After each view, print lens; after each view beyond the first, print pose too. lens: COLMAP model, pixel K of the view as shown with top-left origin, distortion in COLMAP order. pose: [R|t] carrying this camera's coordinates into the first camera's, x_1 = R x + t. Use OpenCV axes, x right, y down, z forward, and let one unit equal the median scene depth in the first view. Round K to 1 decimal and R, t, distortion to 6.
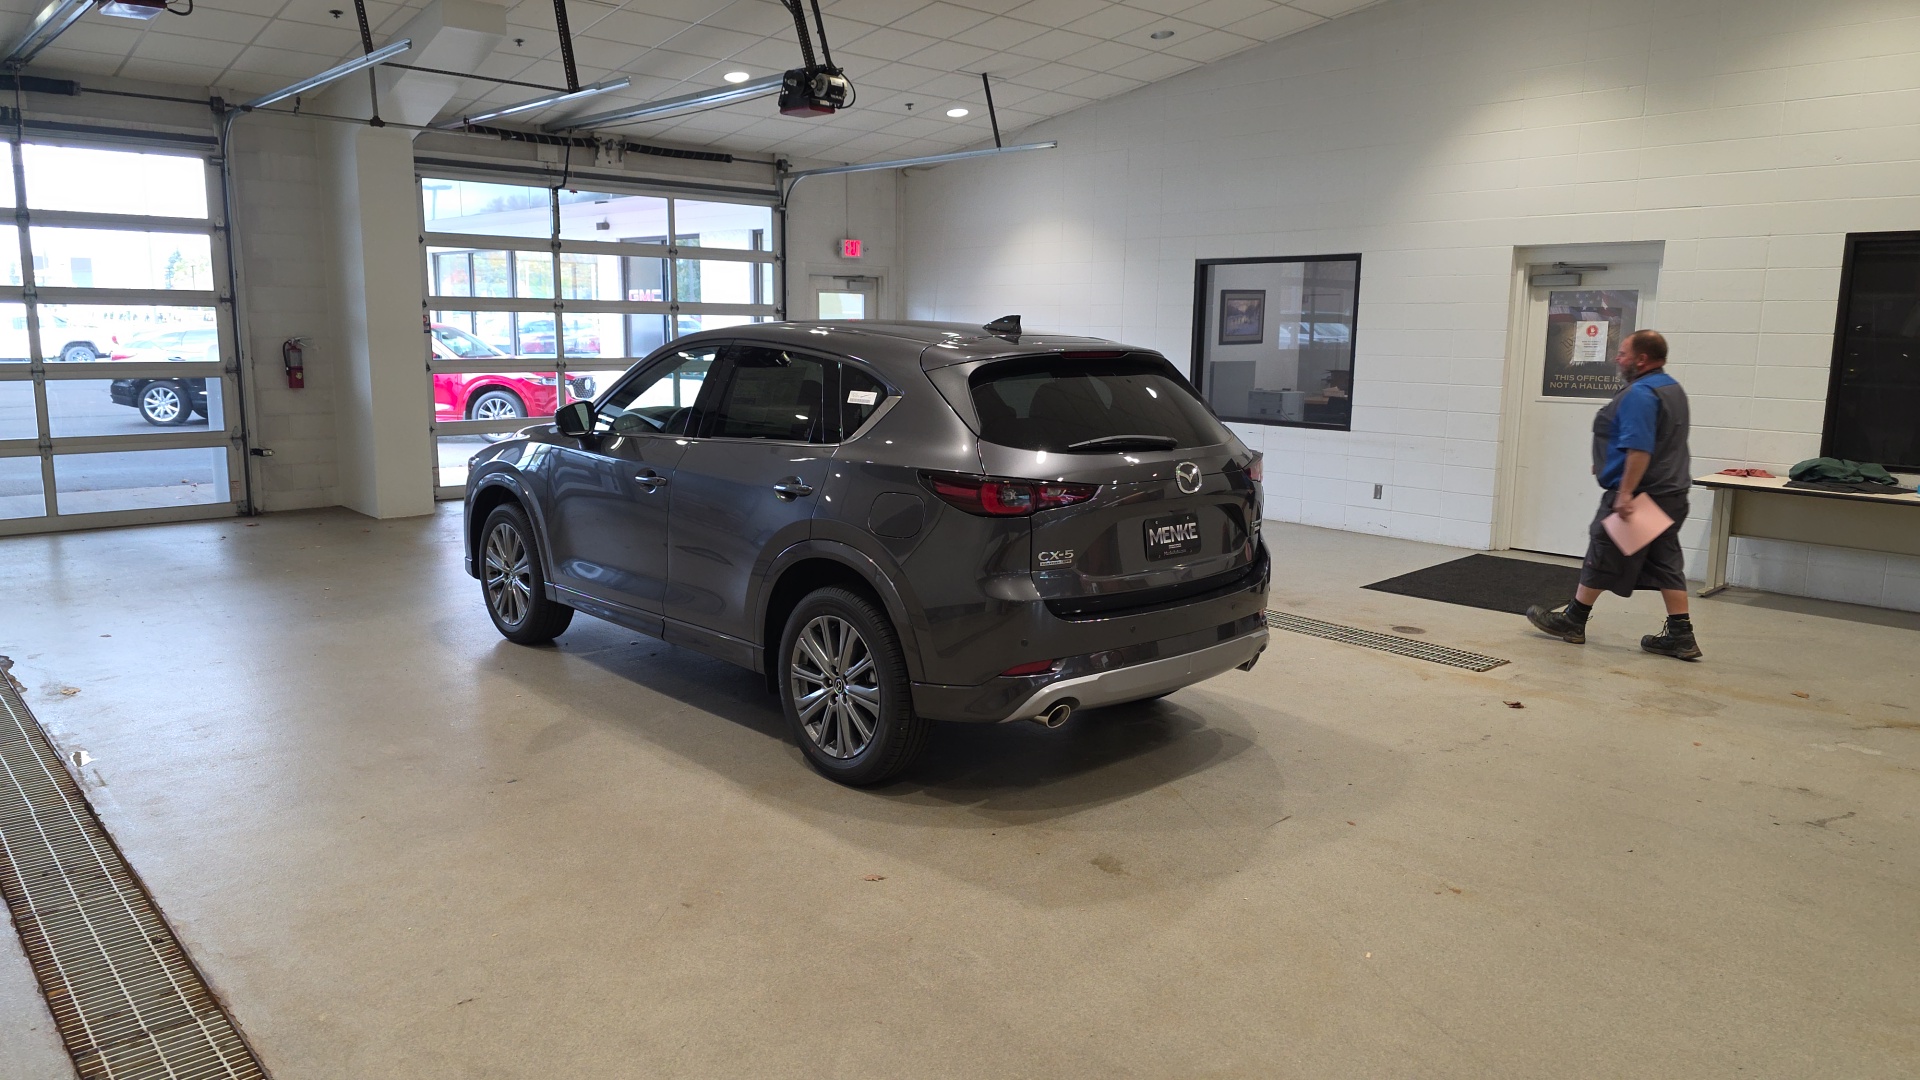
lens RADIAL K [[1299.5, 0, 949.0], [0, 1299.5, 545.3], [0, 0, 1]] dist [0.028091, -0.033589]
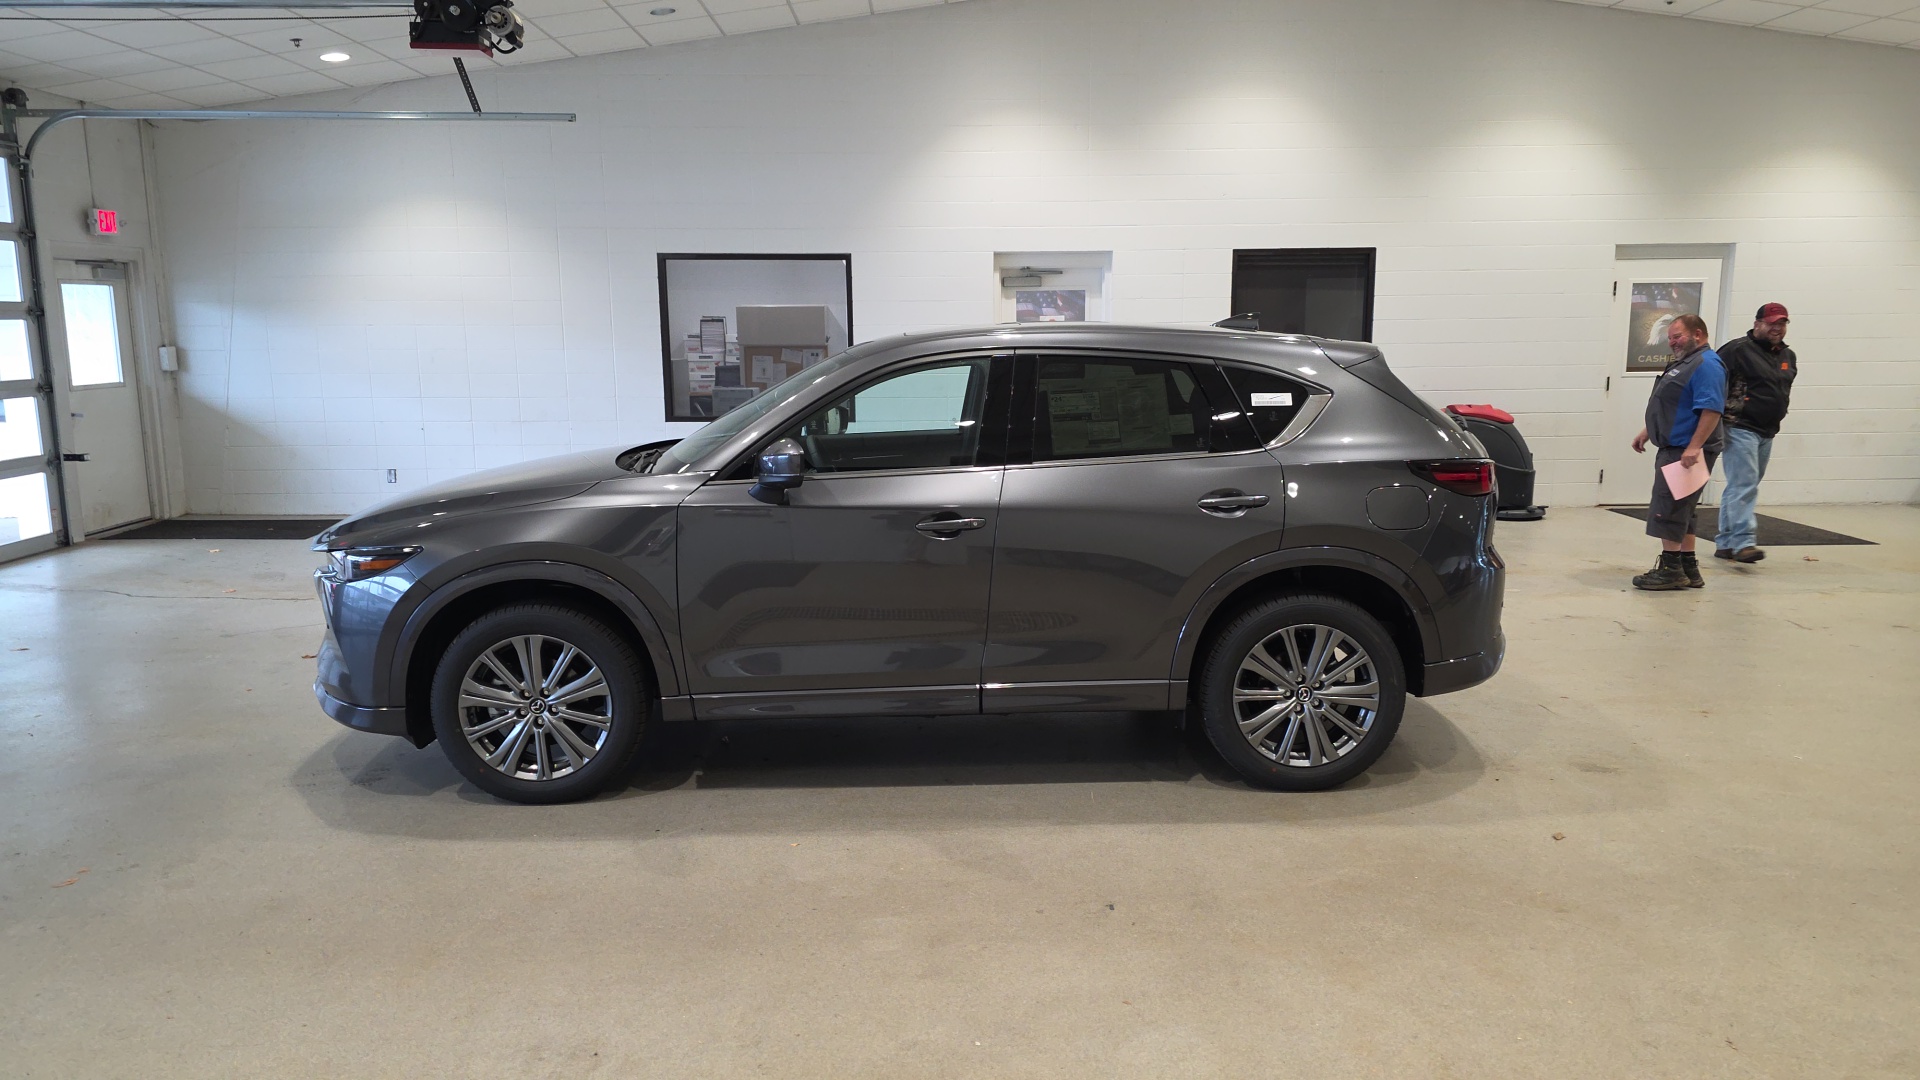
lens RADIAL K [[1299.5, 0, 926.0], [0, 1299.5, 558.3], [0, 0, 1]] dist [0.028091, -0.033589]
pose [[0.650660, -0.149666, 0.744474, -0.525413], [0.138073, 0.987360, 0.077821, -0.058526], [-0.746711, 0.052157, 0.663100, 0.293873]]
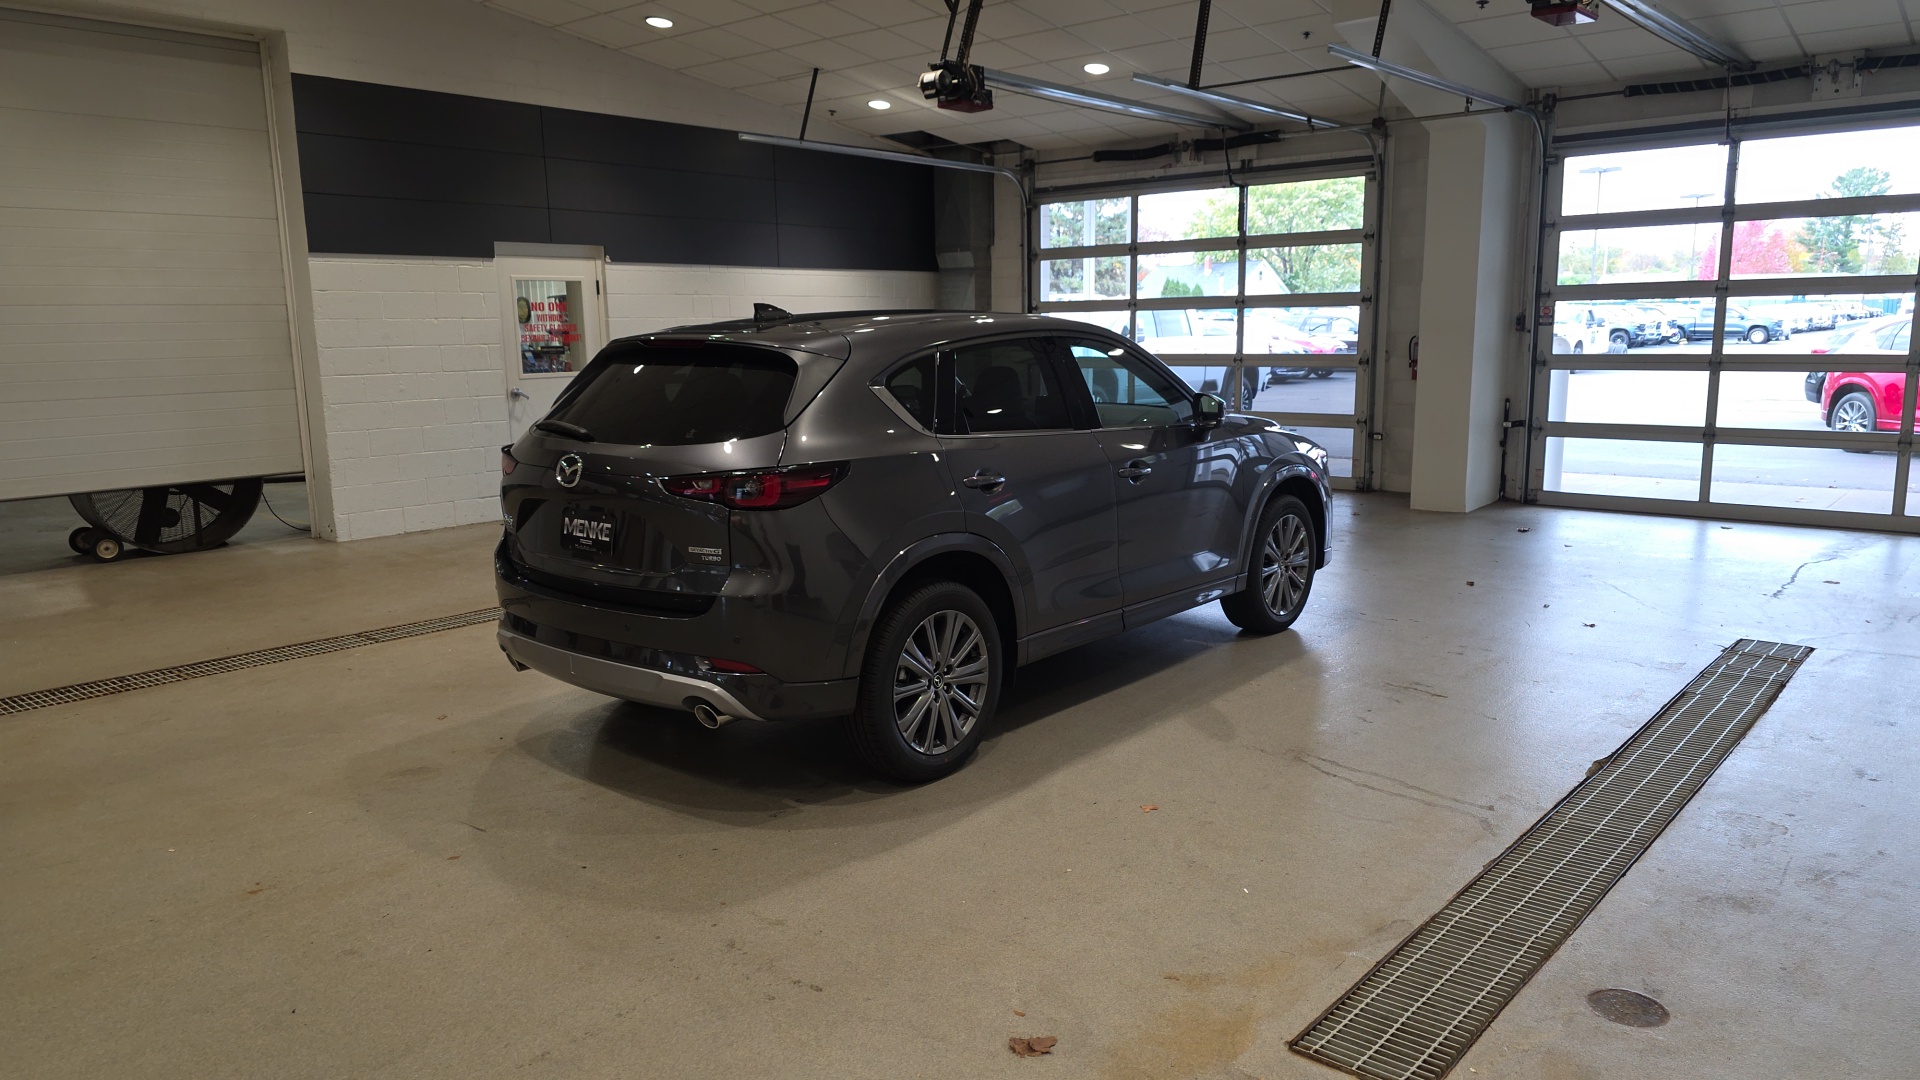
lens RADIAL K [[1299.5, 0, 961.6], [0, 1299.5, 531.2], [0, 0, 1]] dist [0.028091, -0.033589]
pose [[0.114670, 0.141411, -0.983287, 0.600638], [-0.147798, 0.981229, 0.123879, -0.087495], [0.982348, 0.131123, 0.133417, 0.590078]]
